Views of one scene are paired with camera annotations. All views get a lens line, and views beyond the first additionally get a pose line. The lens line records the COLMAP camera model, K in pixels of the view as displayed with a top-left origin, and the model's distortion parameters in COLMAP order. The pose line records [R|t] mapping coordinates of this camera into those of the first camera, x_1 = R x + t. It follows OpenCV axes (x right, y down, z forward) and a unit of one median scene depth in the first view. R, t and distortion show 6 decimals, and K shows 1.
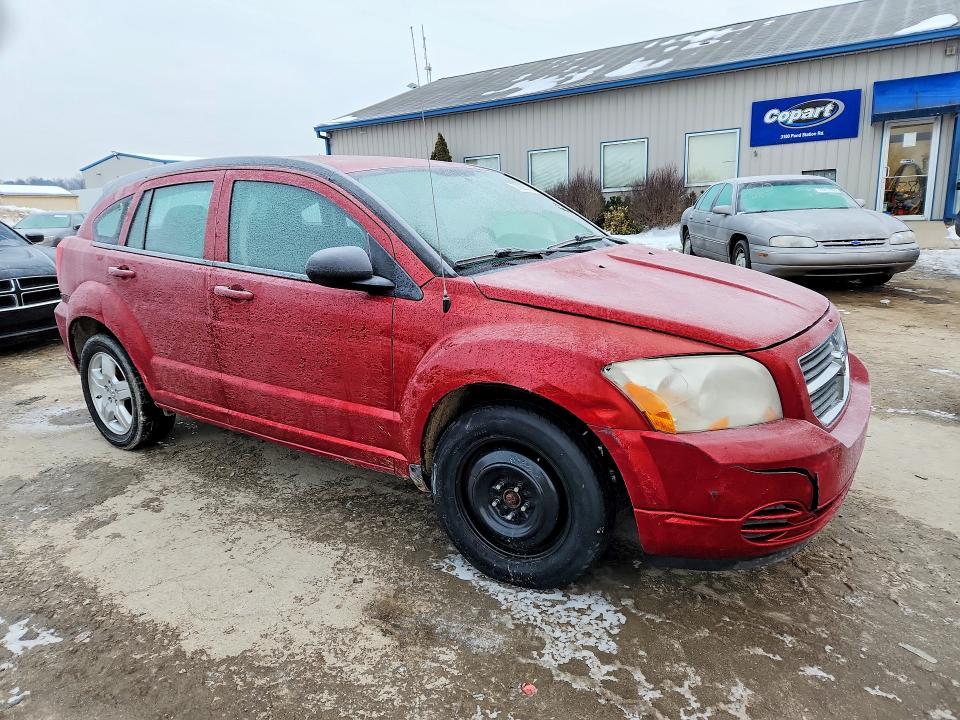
lens RADIAL K [[660.4, 0, 477.9], [0, 660.4, 362.8], [0, 0, 1]] dist [0.043350, -0.030471]
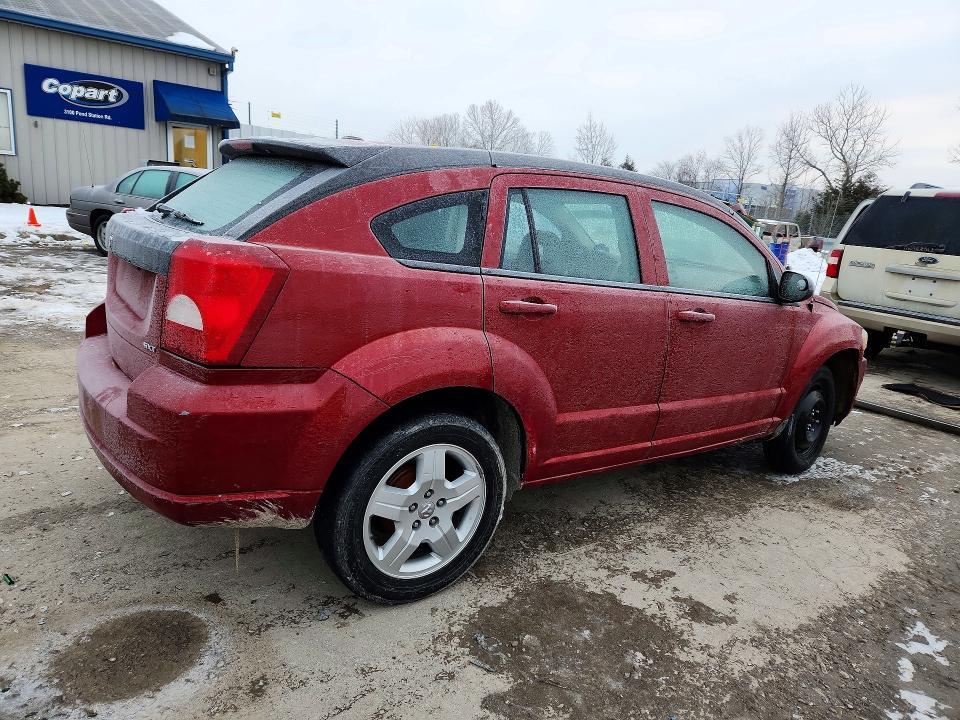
lens RADIAL K [[660.4, 0, 479.1], [0, 660.4, 355.5], [0, 0, 1]] dist [0.043350, -0.030471]
pose [[0.295404, -0.145031, 0.944300, -1.278501], [0.124713, 0.985807, 0.112392, -0.180894], [-0.947197, 0.084565, 0.309299, 0.903484]]
